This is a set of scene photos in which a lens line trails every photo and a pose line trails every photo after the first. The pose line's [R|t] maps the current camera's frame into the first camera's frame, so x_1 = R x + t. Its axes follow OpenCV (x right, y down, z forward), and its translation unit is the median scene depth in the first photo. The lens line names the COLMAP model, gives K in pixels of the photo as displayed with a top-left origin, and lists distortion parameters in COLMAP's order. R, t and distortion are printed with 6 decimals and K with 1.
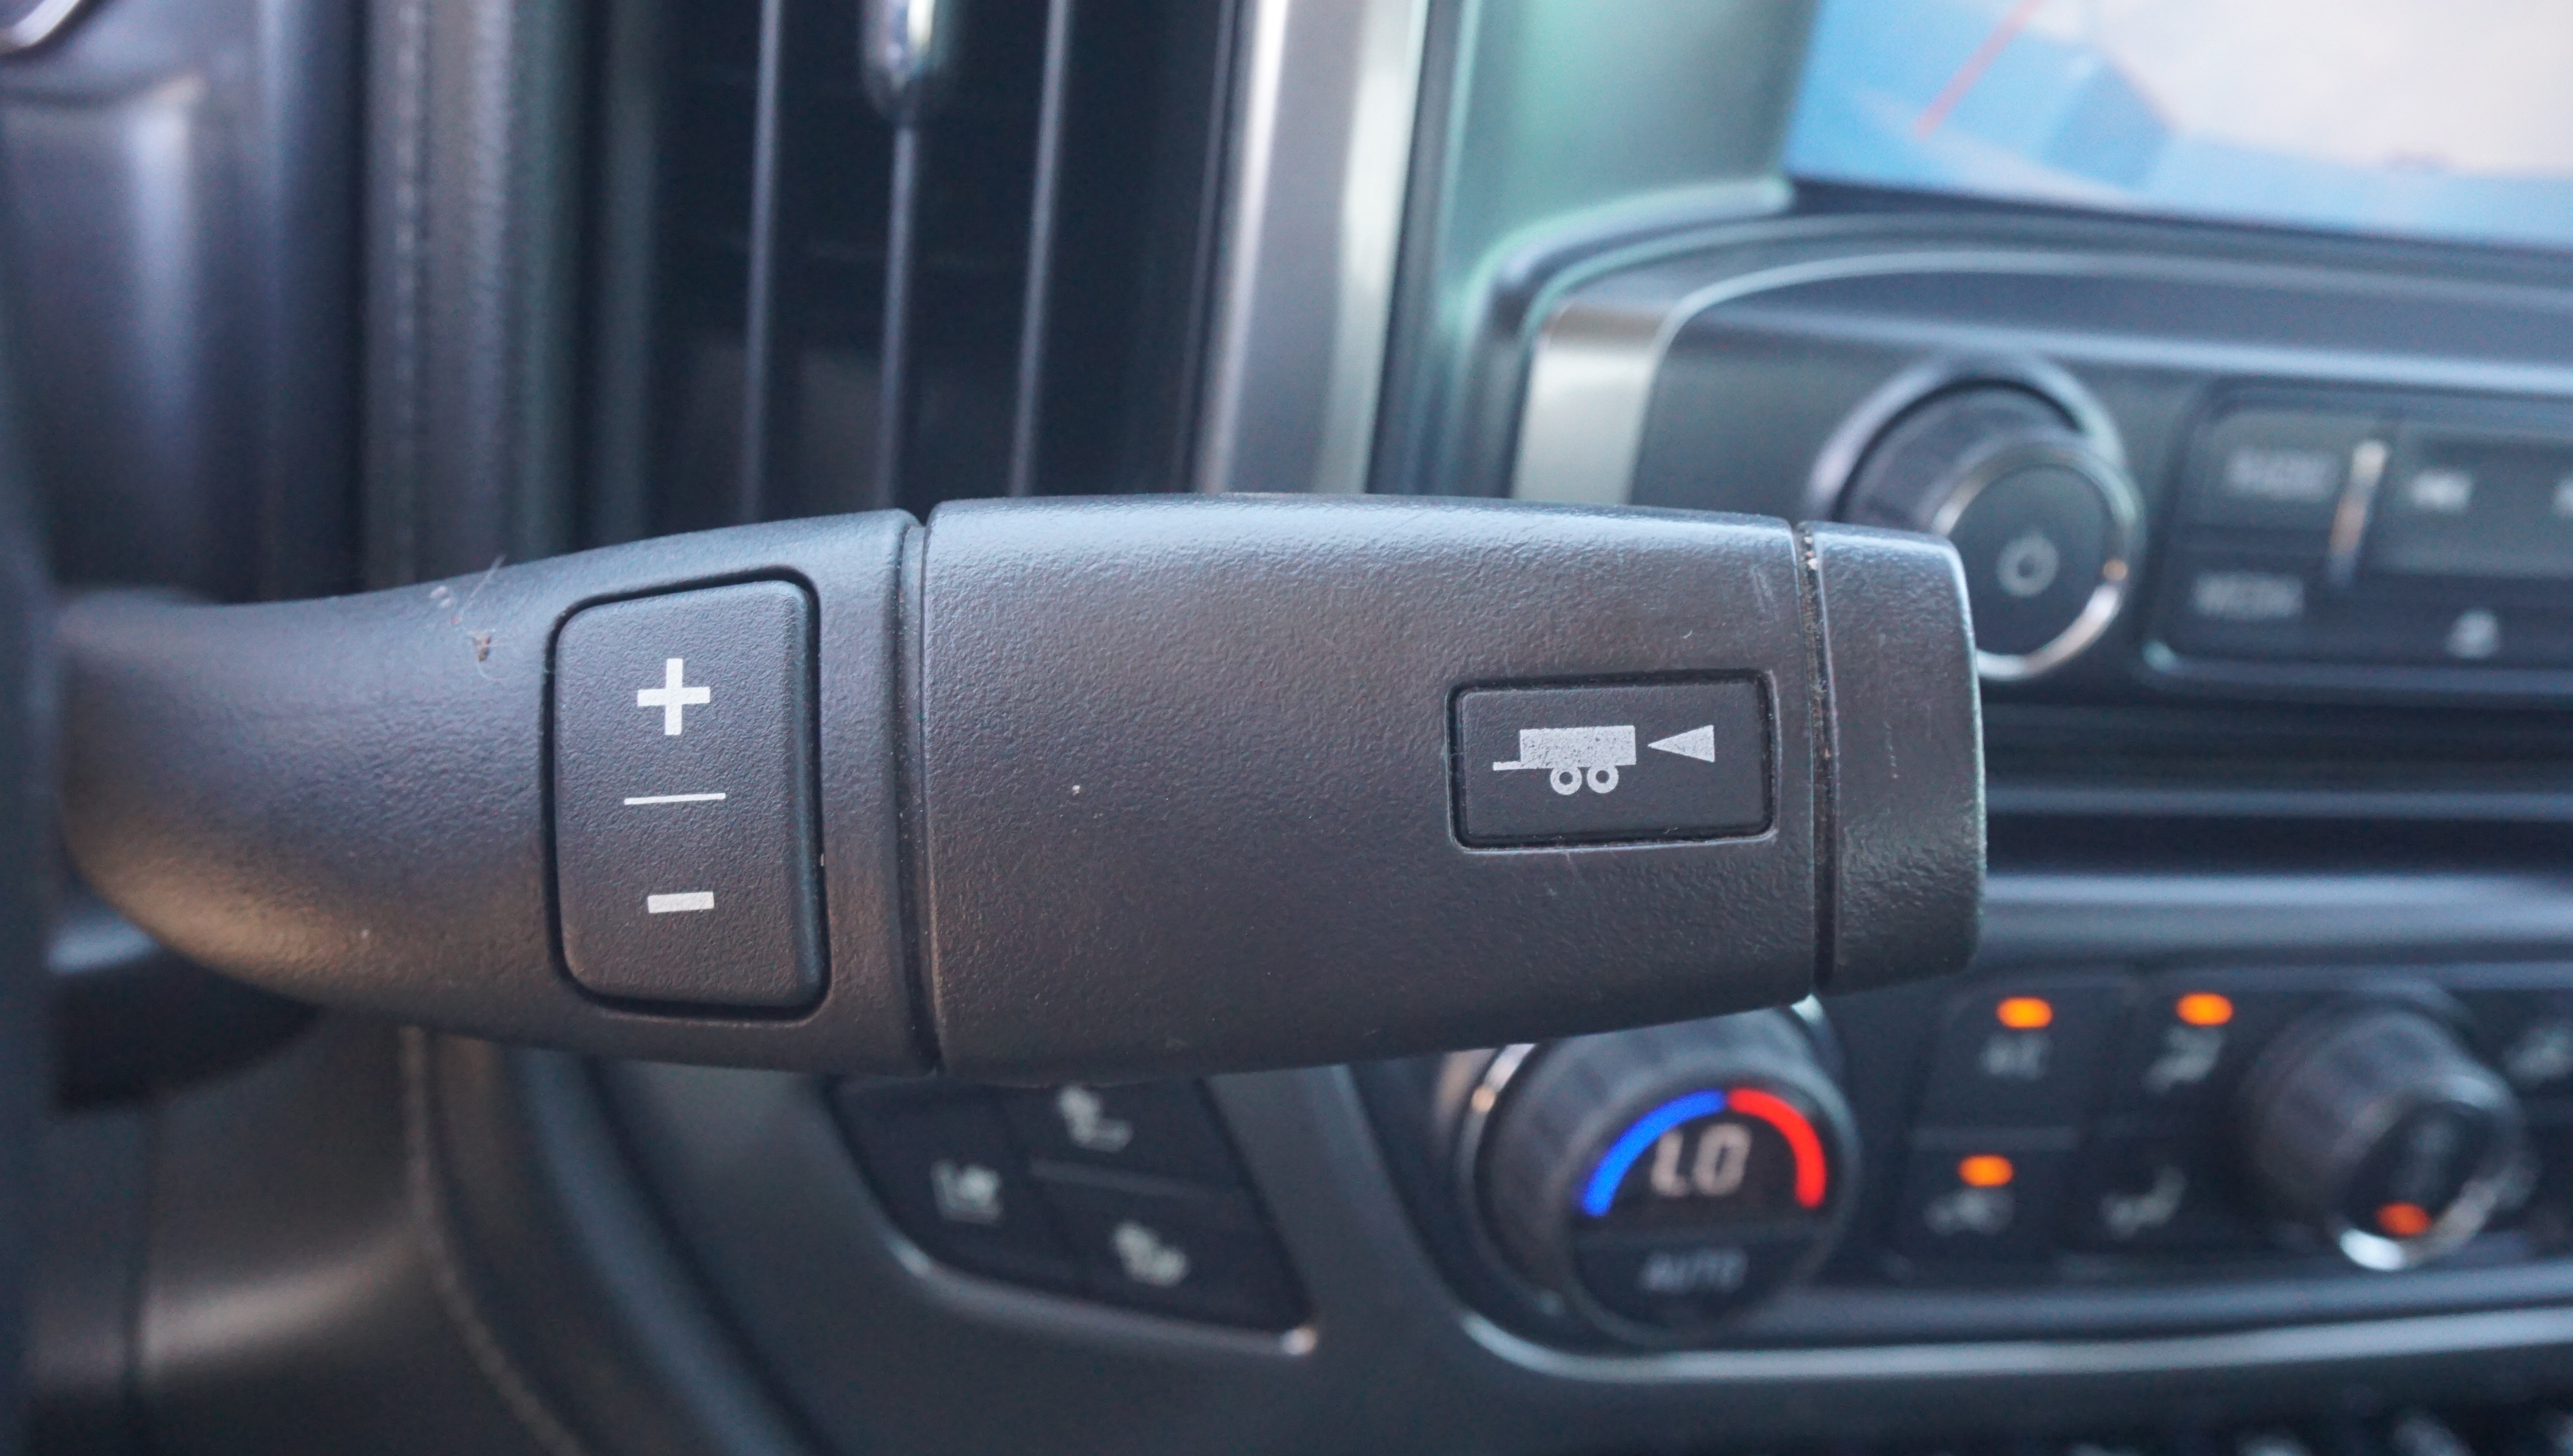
lens RADIAL K [[2810.3, 0, 1293.2], [0, 2810.3, 720.7], [0, 0, 1]] dist [-0.019129, 0.000000]
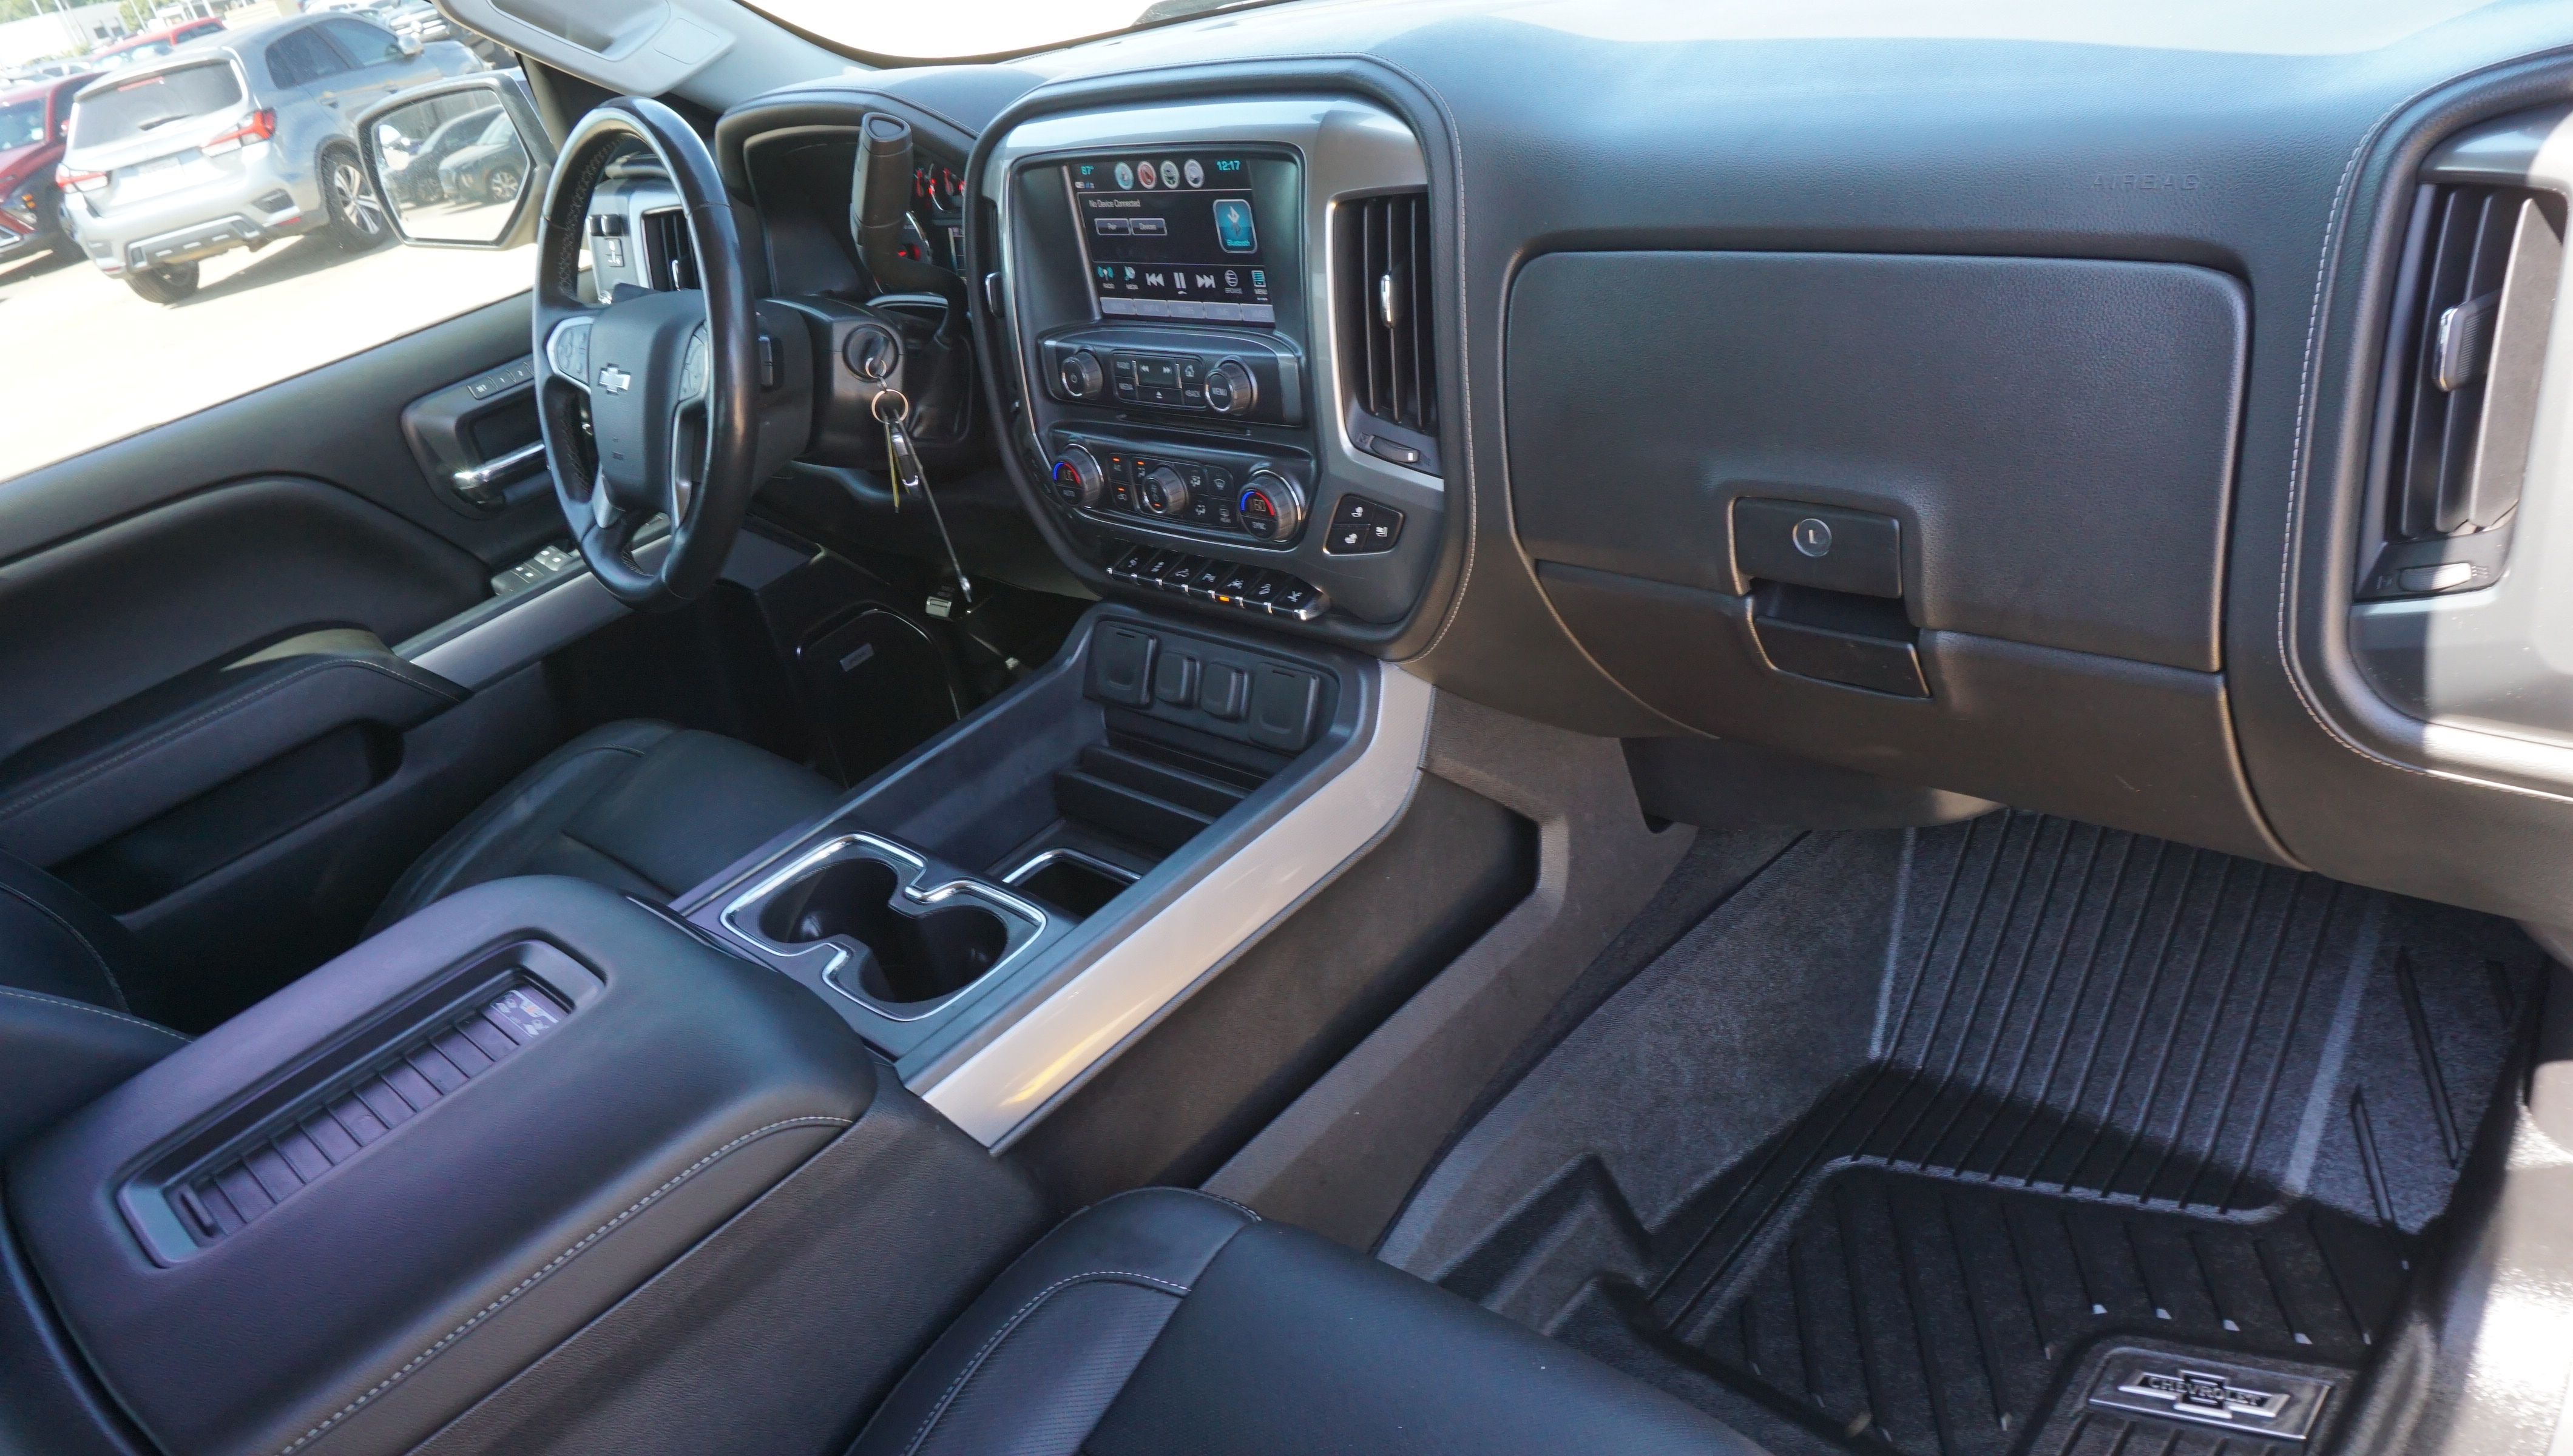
lens RADIAL K [[1725.1, 0, 1294.8], [0, 1725.1, 742.8], [0, 0, 1]] dist [-0.049127, 0.037509]
pose [[0.463925, 0.172782, -0.868861, 3.739470], [-0.121144, 0.983955, 0.130985, 0.170771], [0.877552, 0.044491, 0.477413, -0.365836]]
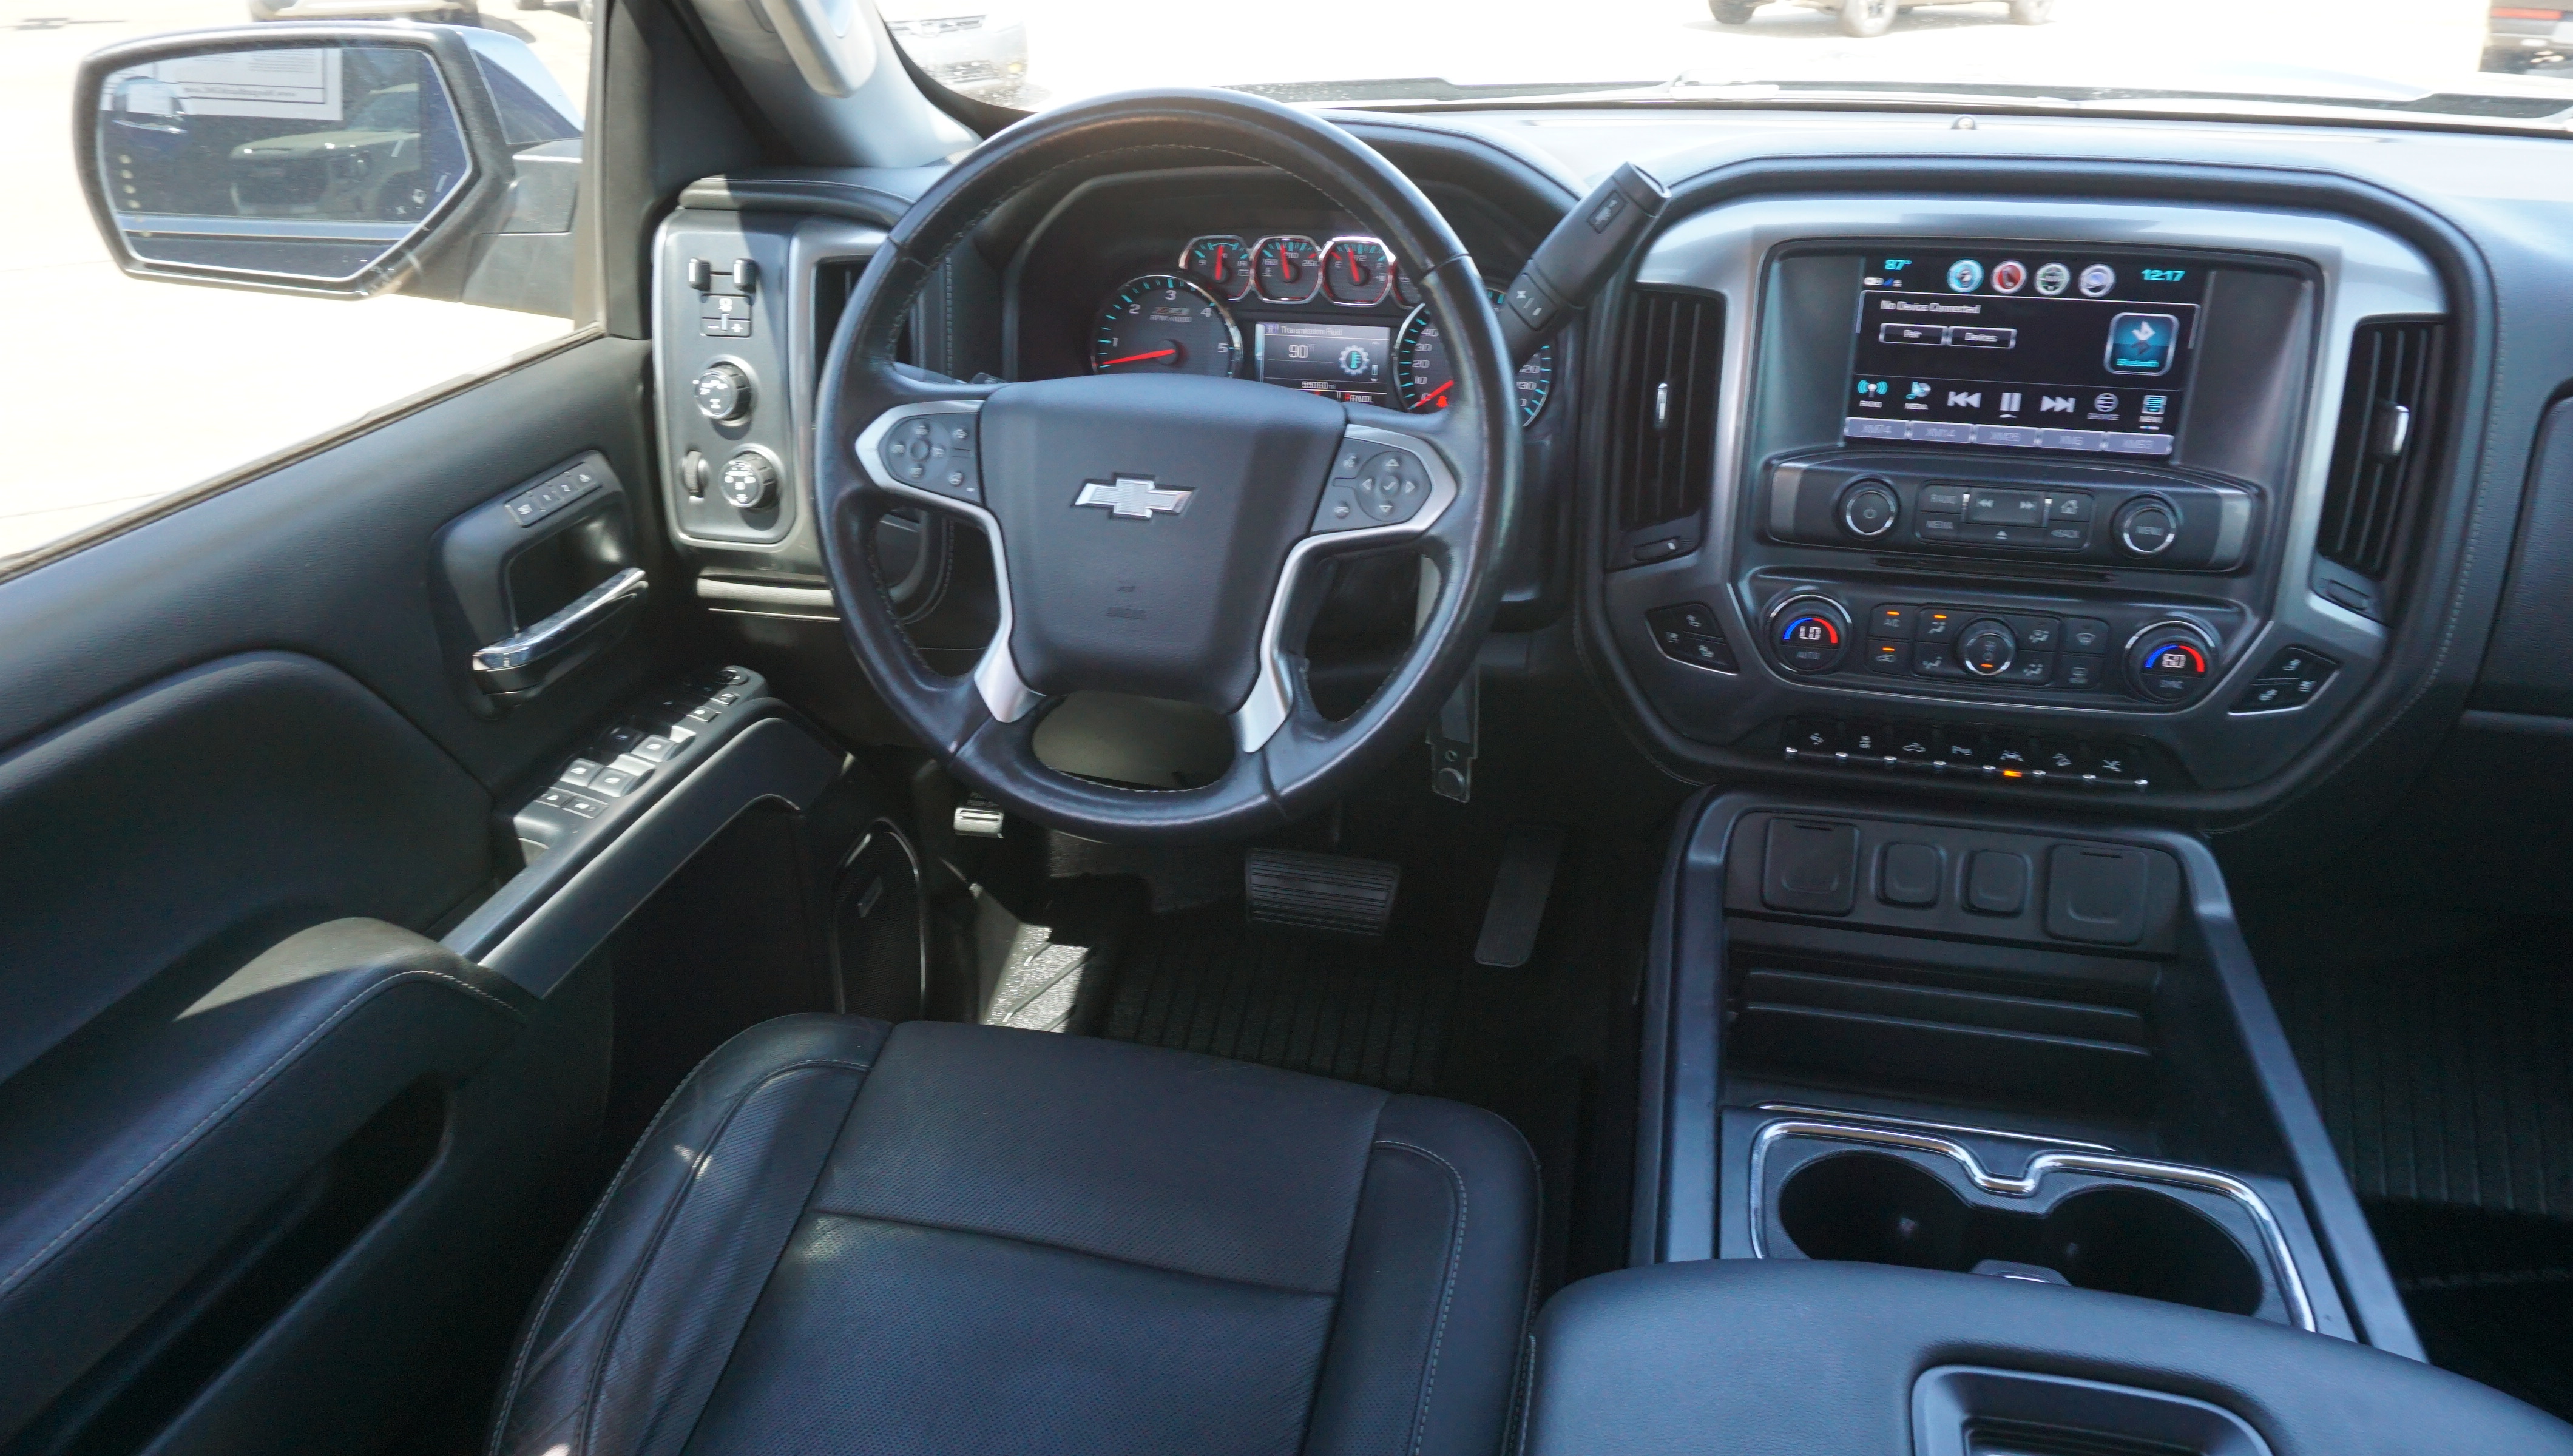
lens RADIAL K [[1725.1, 0, 1291.9], [0, 1725.1, 725.7], [0, 0, 1]] dist [-0.049127, 0.037509]
pose [[0.863024, 0.046925, -0.502979, 0.879365], [-0.076212, 0.996375, -0.037810, 0.497129], [0.499382, 0.070964, 0.863471, -2.082907]]
